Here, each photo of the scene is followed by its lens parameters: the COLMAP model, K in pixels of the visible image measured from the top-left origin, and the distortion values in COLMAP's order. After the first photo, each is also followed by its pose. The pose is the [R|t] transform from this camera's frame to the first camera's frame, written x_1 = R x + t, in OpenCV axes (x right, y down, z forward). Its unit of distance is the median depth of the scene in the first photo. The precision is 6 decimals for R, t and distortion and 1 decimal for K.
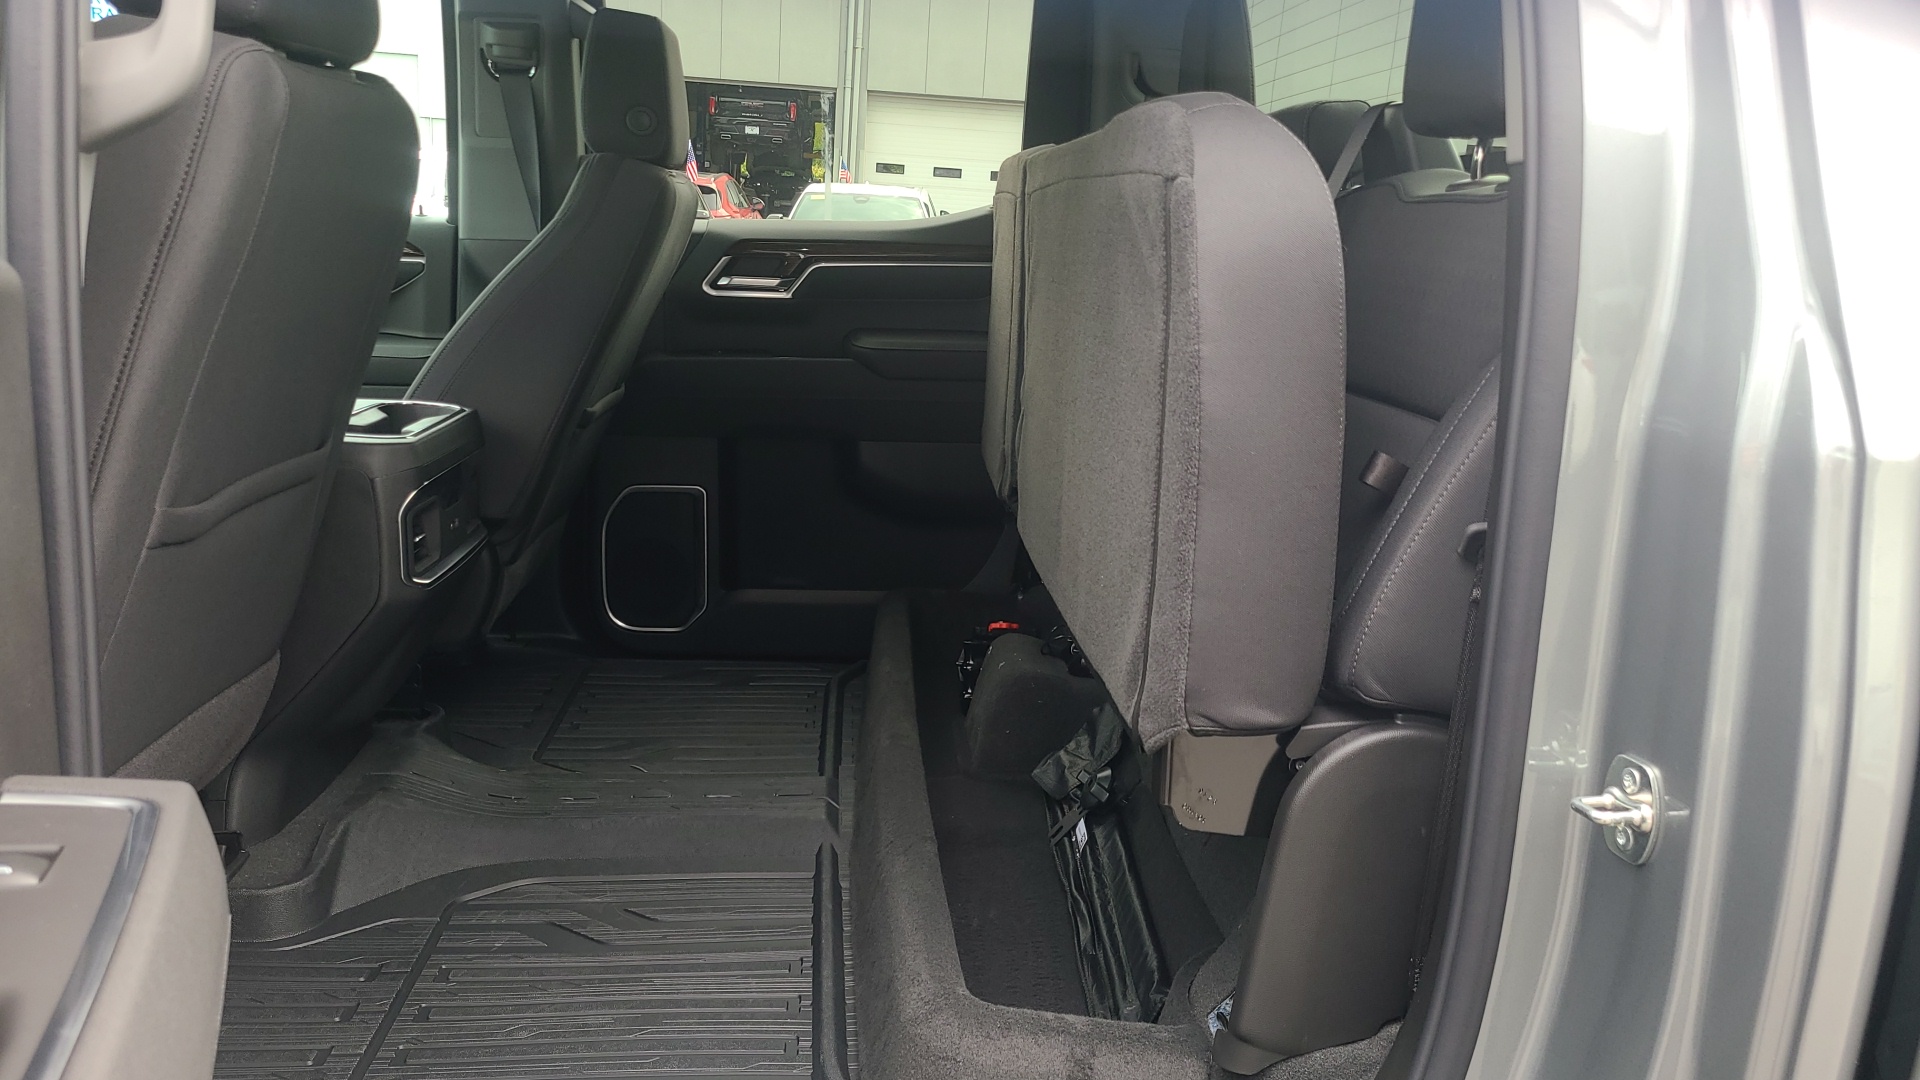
lens RADIAL K [[1505.1, 0, 942.5], [0, 1505.1, 549.4], [0, 0, 1]] dist [0.011740, -0.002431]
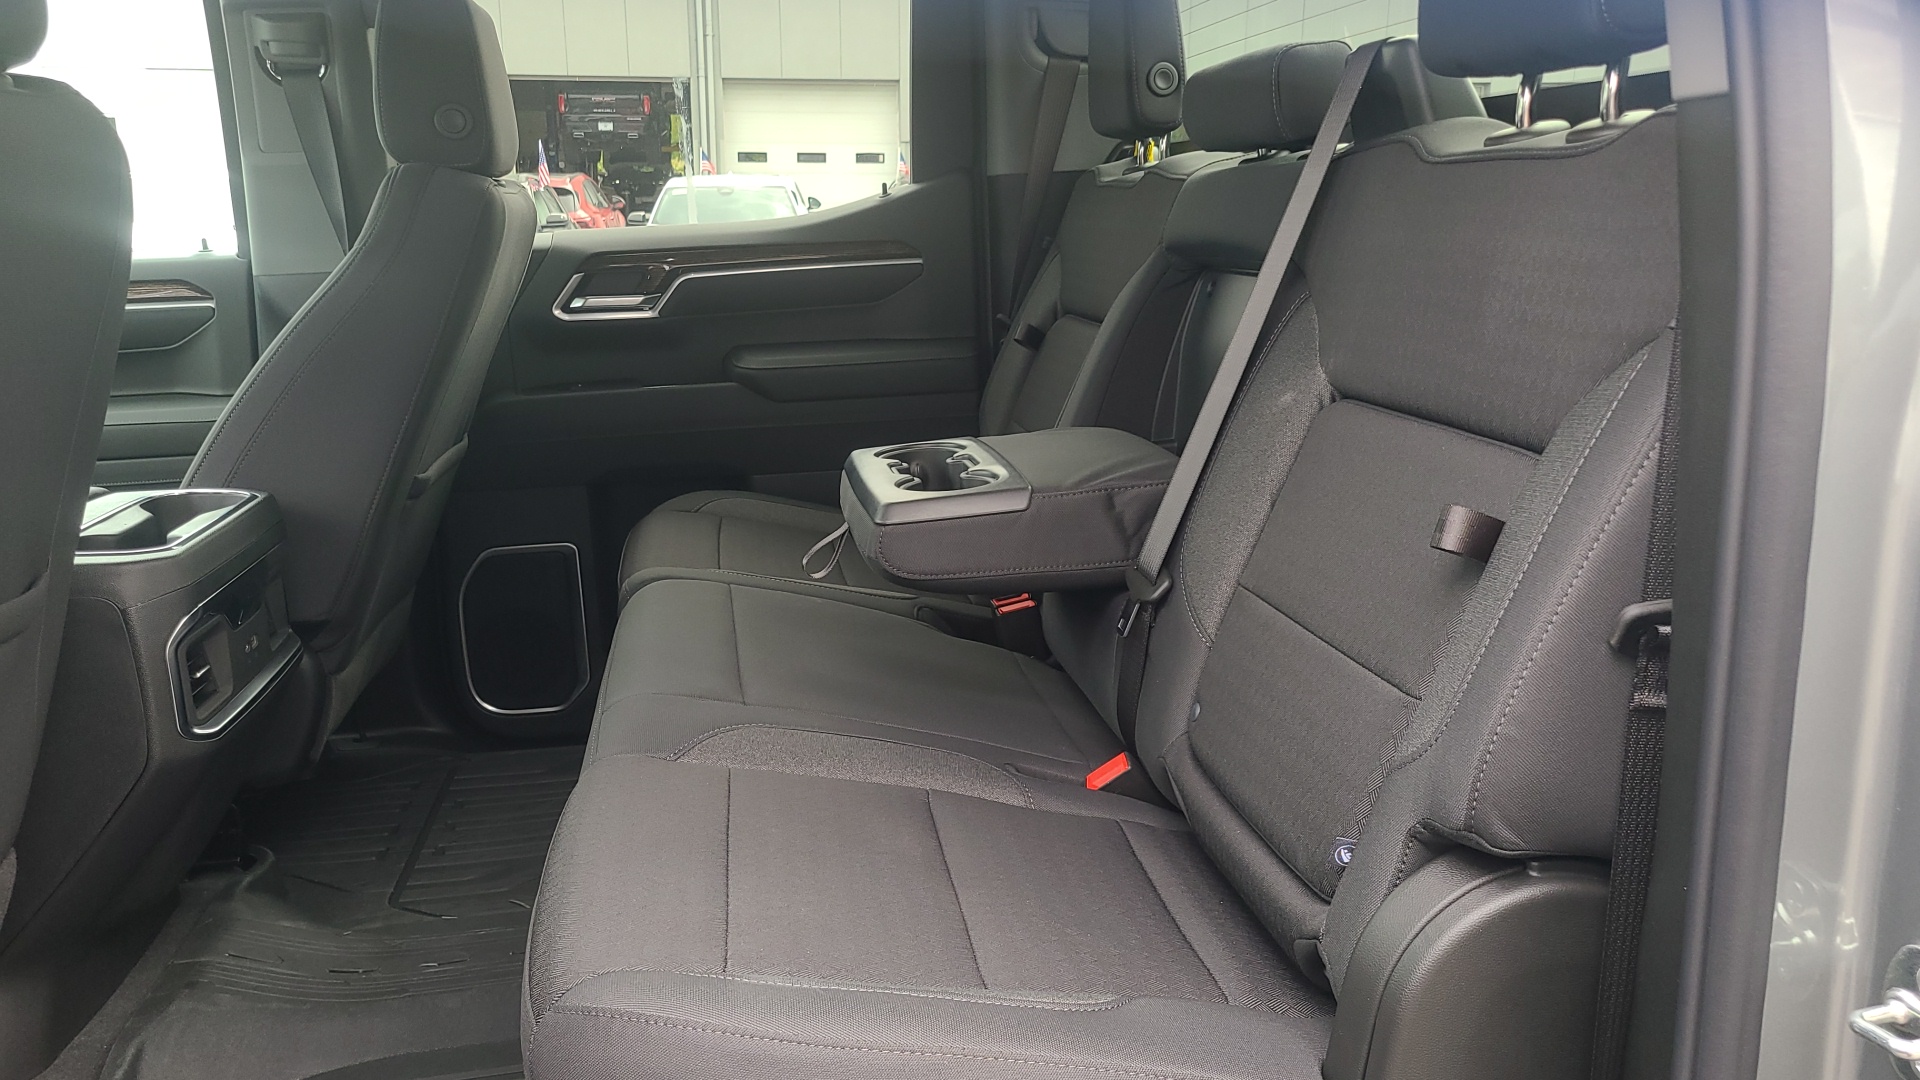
lens RADIAL K [[1505.1, 0, 942.5], [0, 1505.1, 549.4], [0, 0, 1]] dist [0.011740, -0.002431]
pose [[0.994155, -0.082387, 0.069779, -0.010602], [0.081535, 0.996558, 0.014990, -0.037298], [-0.070774, -0.009213, 0.997450, 0.139387]]
